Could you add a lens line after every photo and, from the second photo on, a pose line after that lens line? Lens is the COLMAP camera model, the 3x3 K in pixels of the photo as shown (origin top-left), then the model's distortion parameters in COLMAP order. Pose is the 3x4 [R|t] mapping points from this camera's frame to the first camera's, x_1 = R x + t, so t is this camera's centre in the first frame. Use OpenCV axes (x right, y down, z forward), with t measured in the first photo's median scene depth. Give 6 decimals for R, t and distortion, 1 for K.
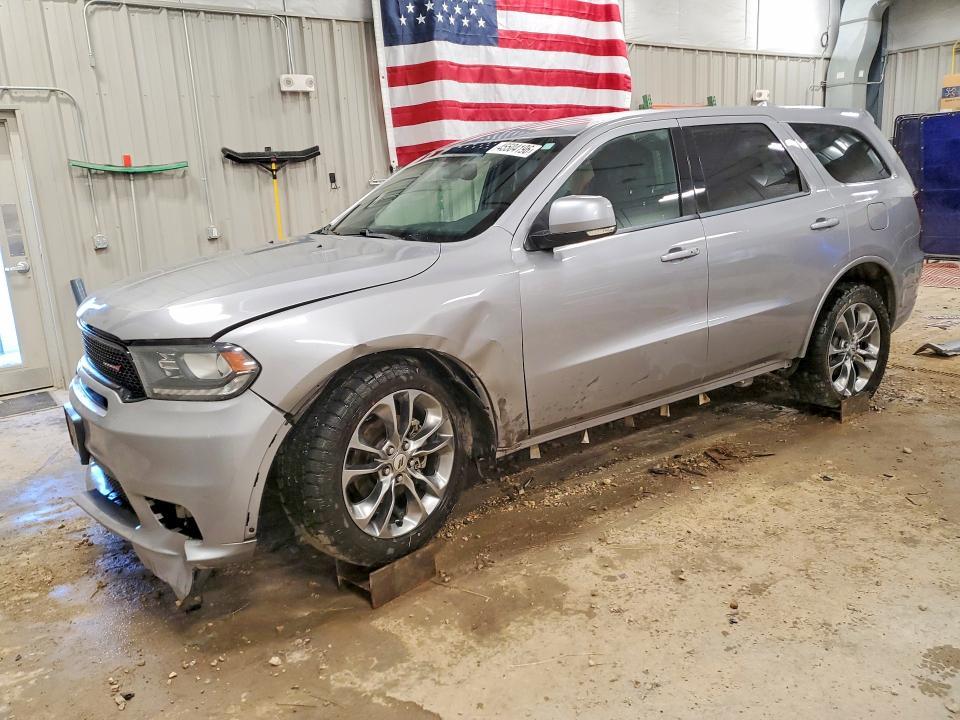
lens RADIAL K [[765.9, 0, 448.9], [0, 765.9, 368.0], [0, 0, 1]] dist [0.007492, 0.012597]
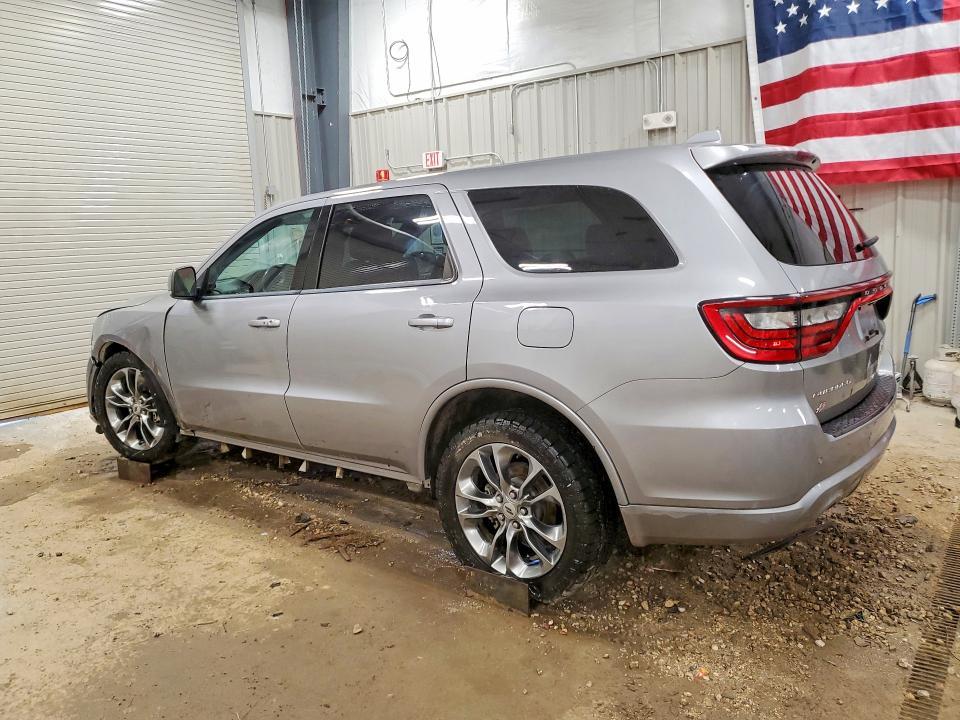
lens RADIAL K [[765.9, 0, 479.0], [0, 765.9, 358.5], [0, 0, 1]] dist [0.007492, 0.012597]
pose [[0.283674, 0.200283, -0.937772, 1.309309], [-0.191675, 0.970052, 0.149196, -0.293021], [0.939569, 0.137424, 0.313567, 0.855393]]
